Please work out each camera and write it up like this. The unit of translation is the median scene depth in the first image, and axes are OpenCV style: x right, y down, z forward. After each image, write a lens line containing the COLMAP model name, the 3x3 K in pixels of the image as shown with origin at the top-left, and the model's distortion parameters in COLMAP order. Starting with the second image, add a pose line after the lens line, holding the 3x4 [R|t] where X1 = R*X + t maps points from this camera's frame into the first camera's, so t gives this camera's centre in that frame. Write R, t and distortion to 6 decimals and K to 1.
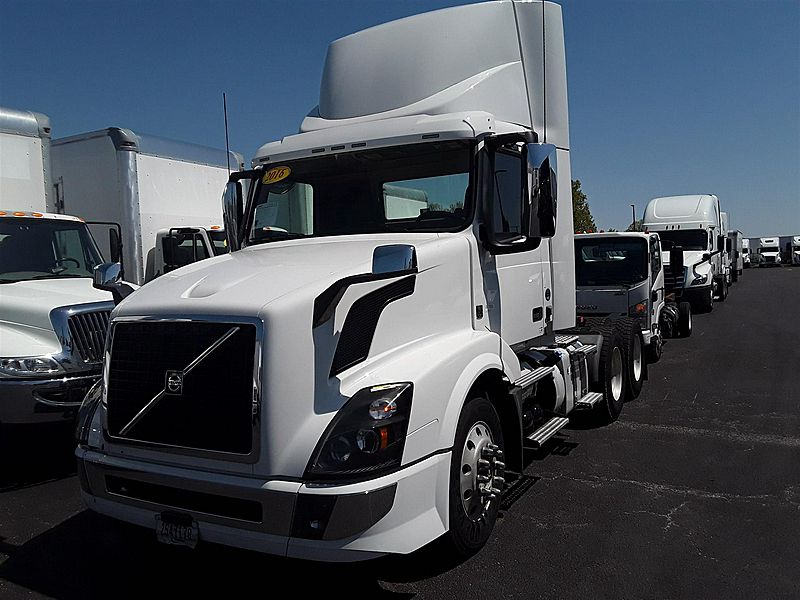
lens RADIAL K [[586.4, 0, 399.3], [0, 586.4, 288.7], [0, 0, 1]] dist [0.024267, -0.014172]
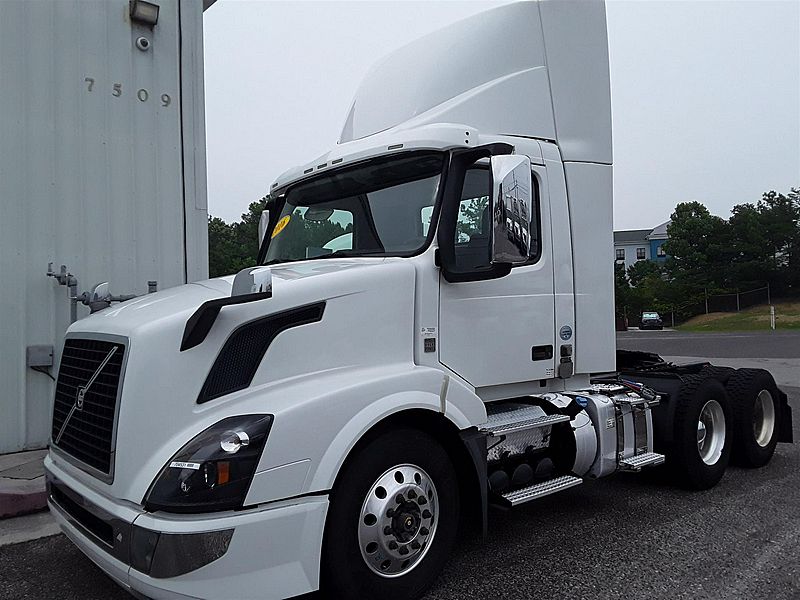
lens RADIAL K [[586.4, 0, 403.6], [0, 586.4, 302.6], [0, 0, 1]] dist [0.024267, -0.014172]
pose [[0.953124, 0.025616, -0.301492, 0.353015], [-0.036311, 0.998892, -0.029924, 0.002740], [0.300392, 0.039468, 0.952999, 0.129198]]
